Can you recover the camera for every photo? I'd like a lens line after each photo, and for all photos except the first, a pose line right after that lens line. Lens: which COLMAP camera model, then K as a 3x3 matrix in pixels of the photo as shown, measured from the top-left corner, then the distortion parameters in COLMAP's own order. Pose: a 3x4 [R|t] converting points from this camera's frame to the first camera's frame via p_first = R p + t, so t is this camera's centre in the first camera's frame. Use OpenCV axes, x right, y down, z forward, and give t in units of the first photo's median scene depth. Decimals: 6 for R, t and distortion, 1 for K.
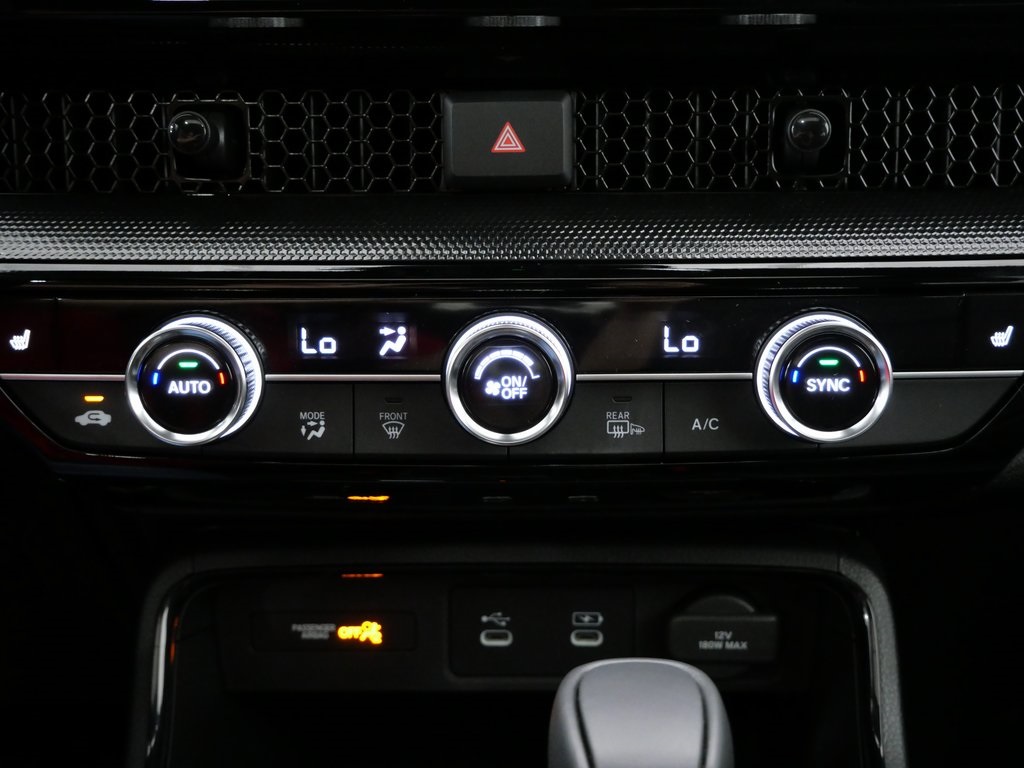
lens RADIAL K [[1343.0, 0, 512.0], [0, 1343.0, 384.0], [0, 0, 1]] dist [0.019332, 0.093811]
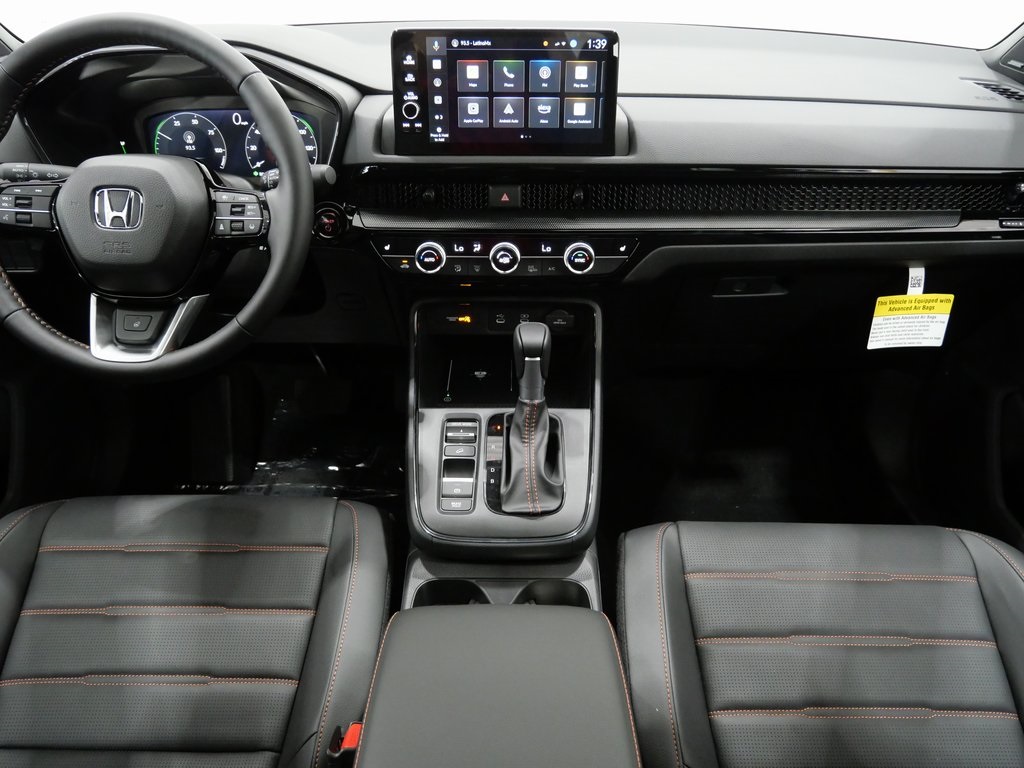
lens RADIAL K [[792.5, 0, 512.0], [0, 792.5, 384.0], [0, 0, 1]] dist [-0.004490, 0.000189]
pose [[0.999845, 0.004362, 0.017083, -0.020559], [-0.008337, 0.970709, 0.240113, -0.210785], [-0.015536, -0.240218, 0.970595, -1.462465]]
